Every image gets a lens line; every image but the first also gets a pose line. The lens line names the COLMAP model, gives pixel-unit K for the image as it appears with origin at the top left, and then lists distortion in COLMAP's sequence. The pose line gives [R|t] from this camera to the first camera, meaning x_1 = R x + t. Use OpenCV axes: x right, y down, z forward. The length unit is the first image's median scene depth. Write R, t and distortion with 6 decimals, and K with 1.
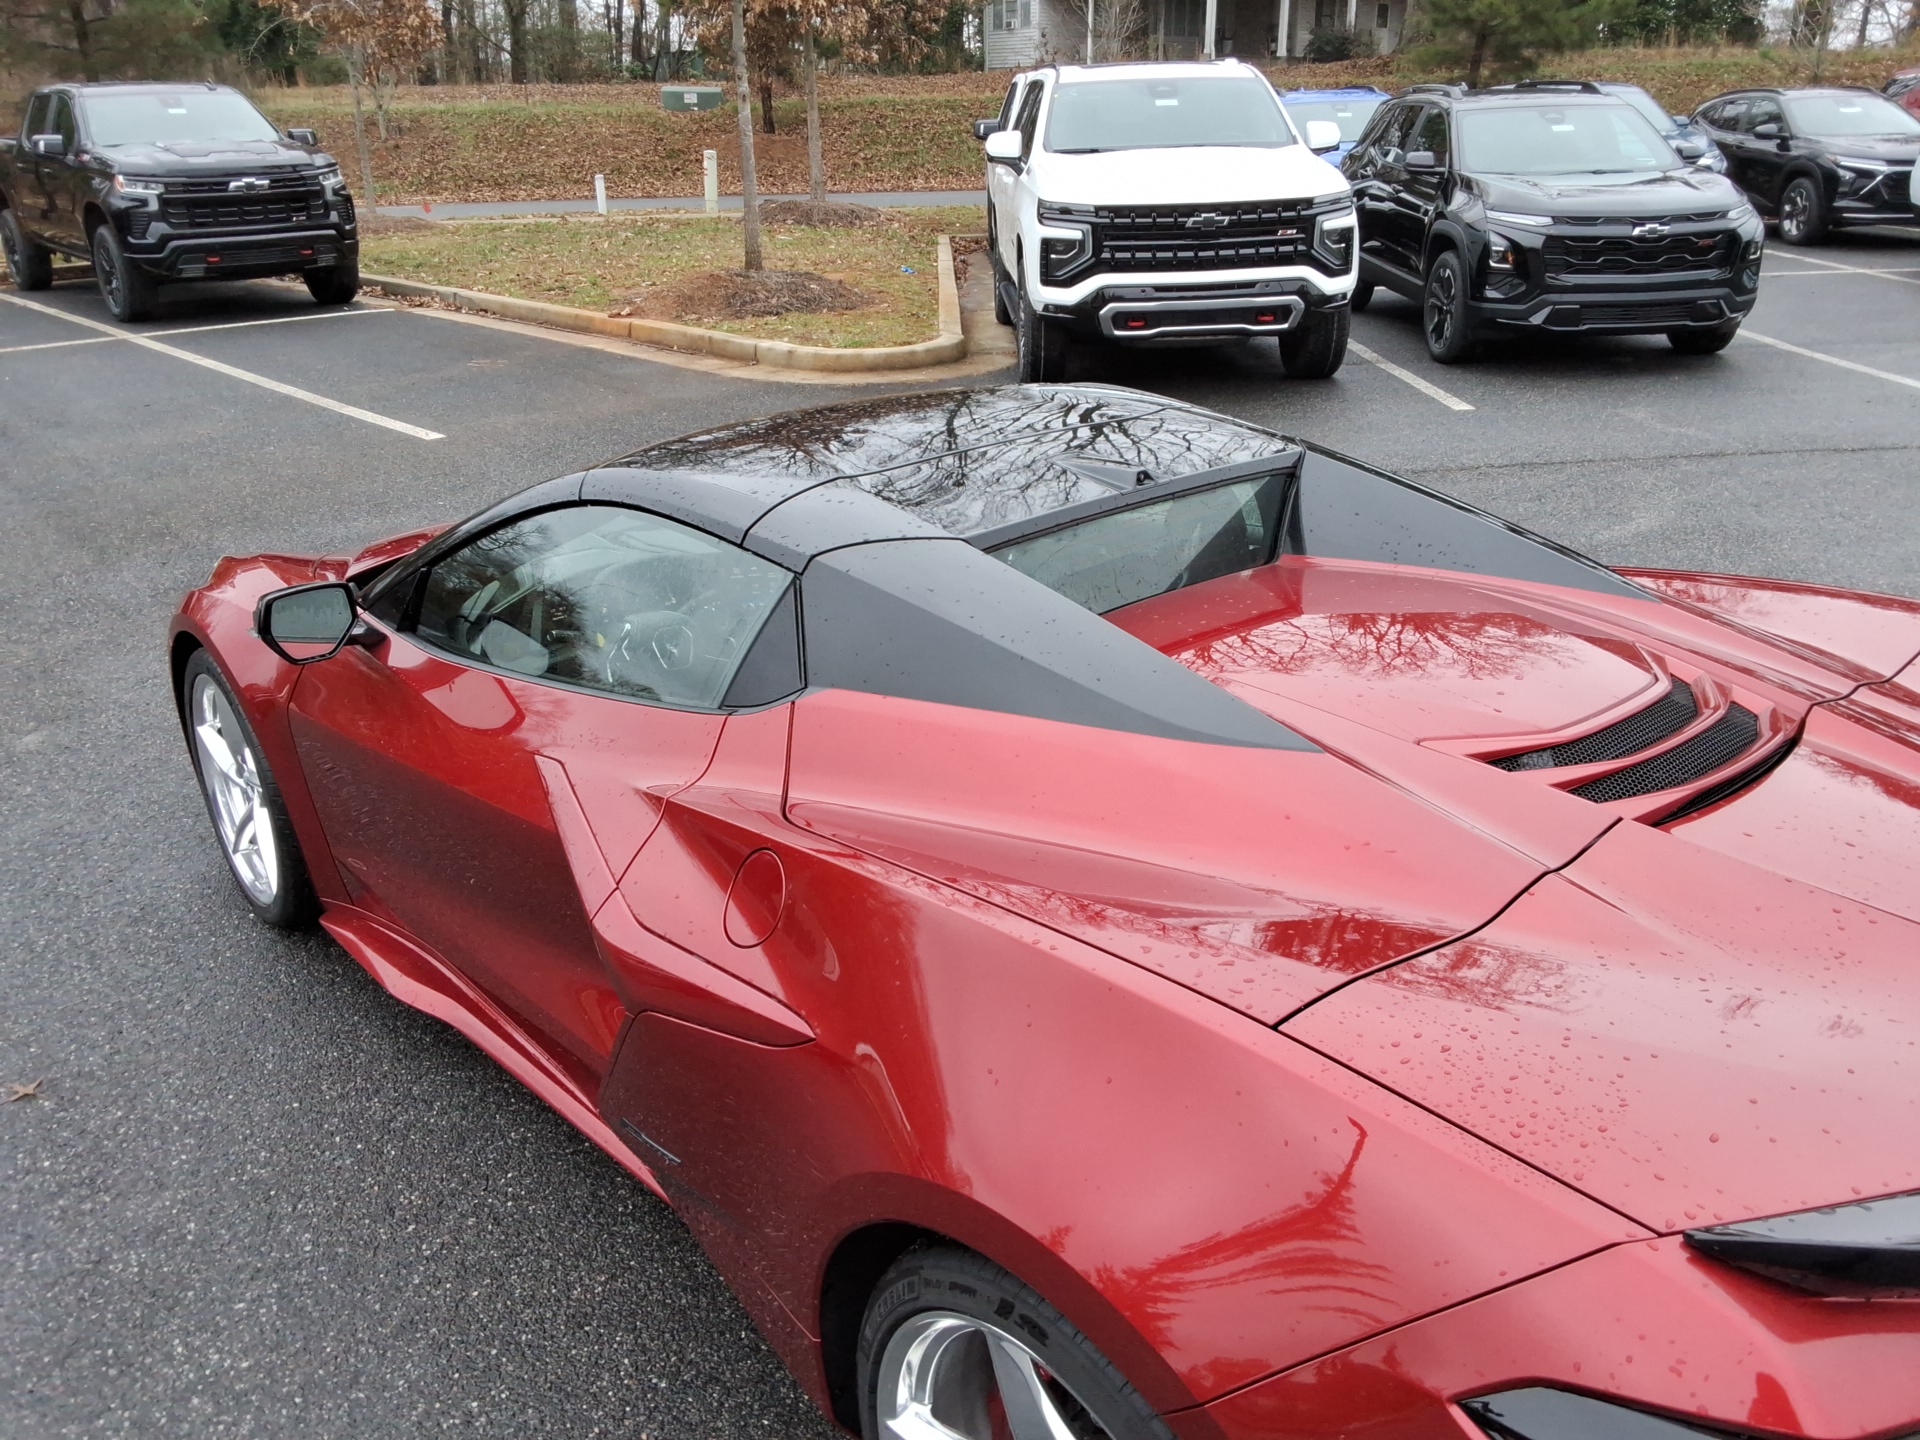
lens RADIAL K [[1535.7, 0, 979.3], [0, 1535.7, 695.9], [0, 0, 1]] dist [0.106849, -0.158014]
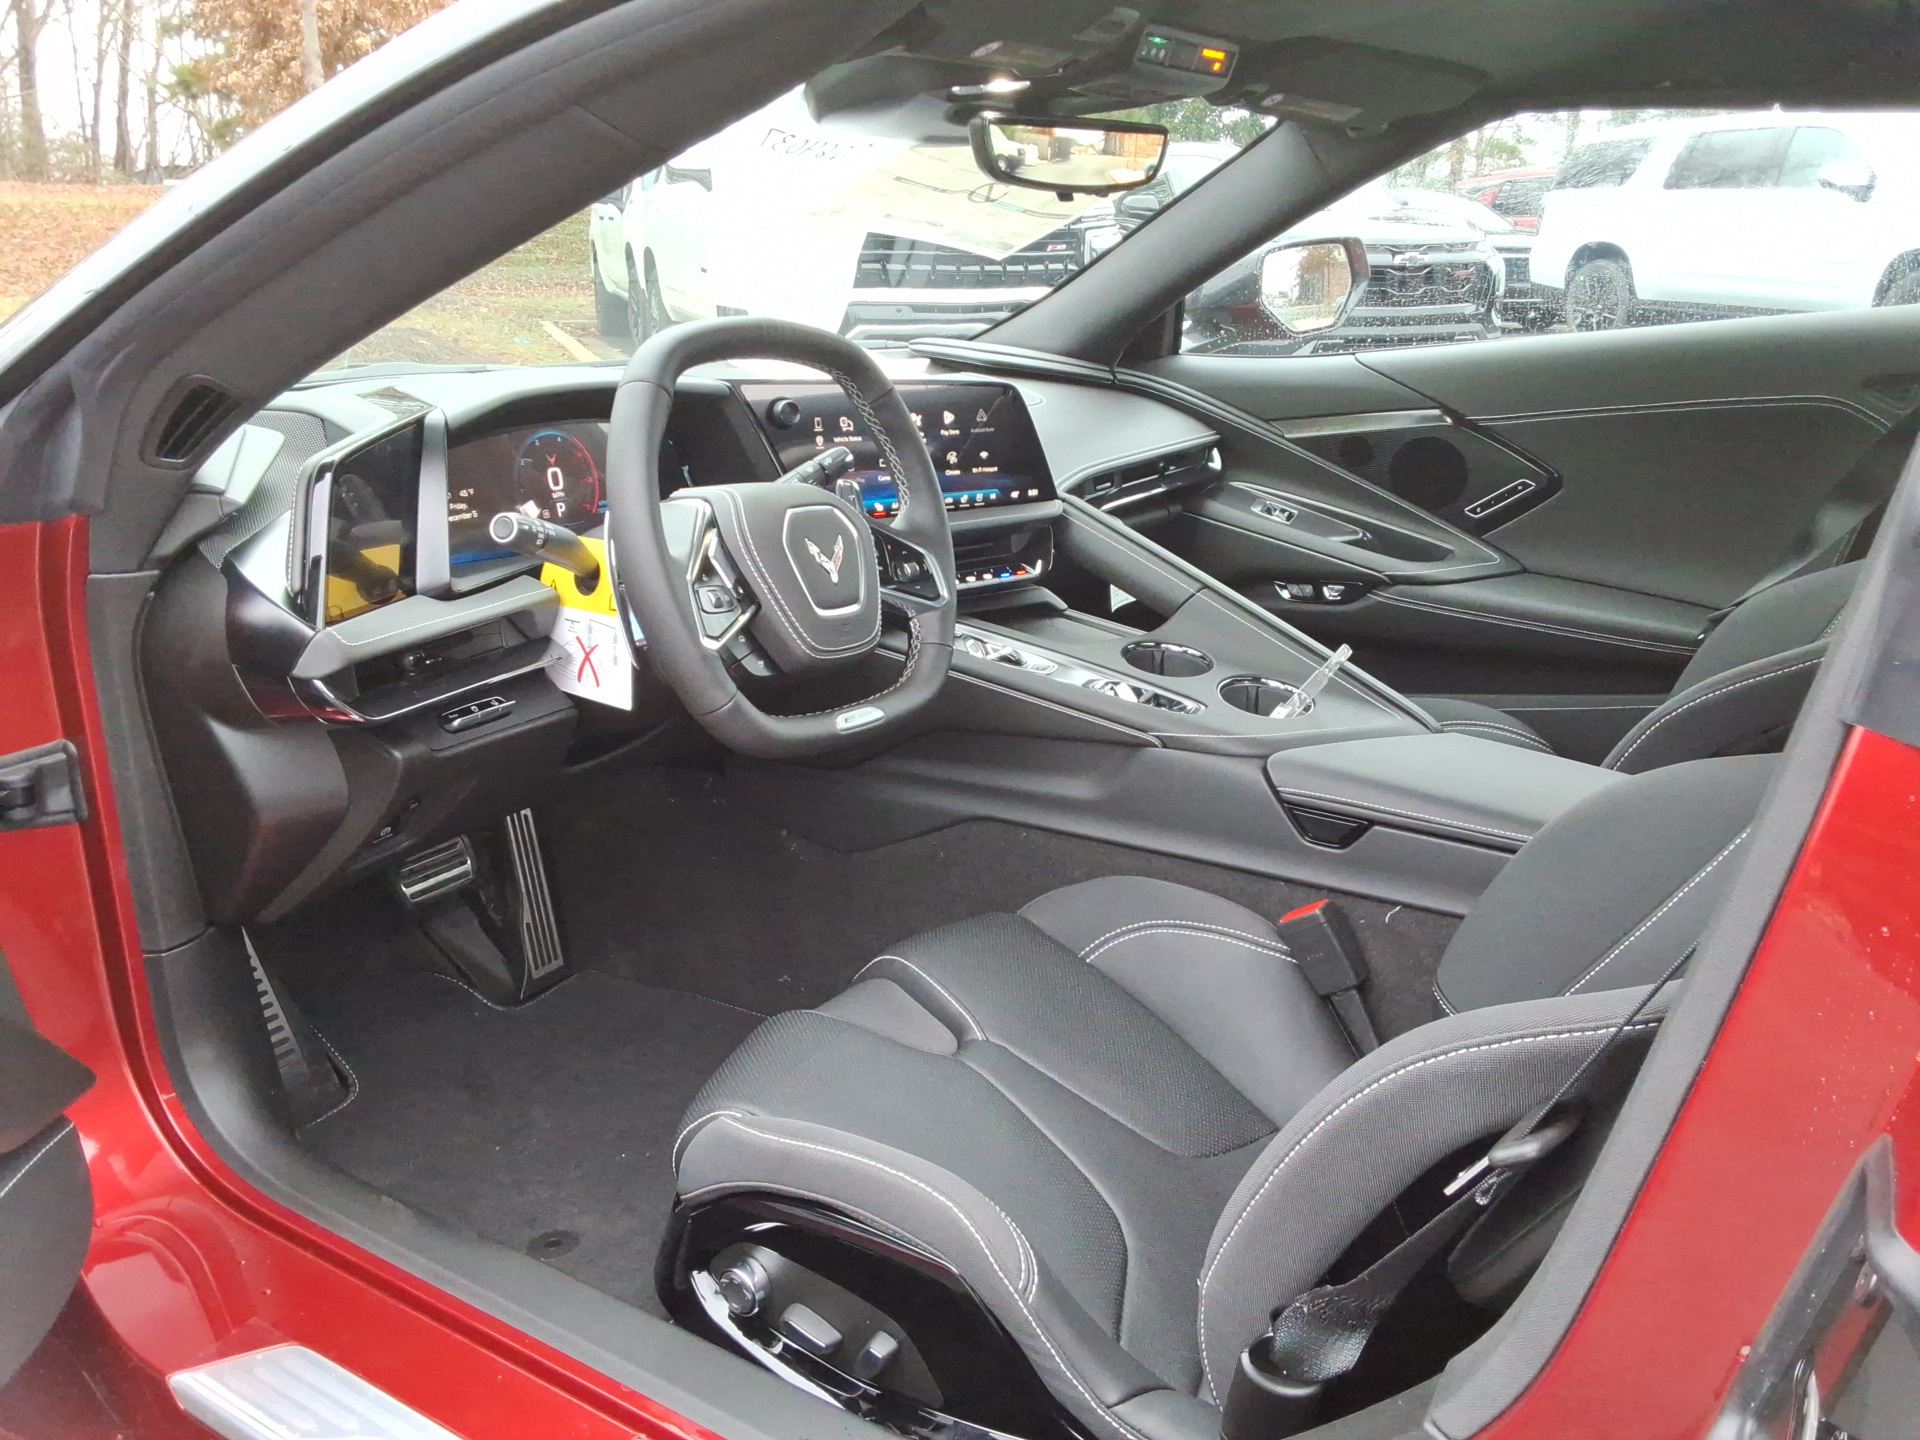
lens RADIAL K [[1535.7, 0, 995.6], [0, 1535.7, 715.4], [0, 0, 1]] dist [0.106849, -0.158014]
pose [[0.957131, -0.058796, 0.283624, -0.062652], [0.080170, 0.994703, -0.064339, 0.009080], [-0.278339, 0.084319, 0.956775, 0.147213]]
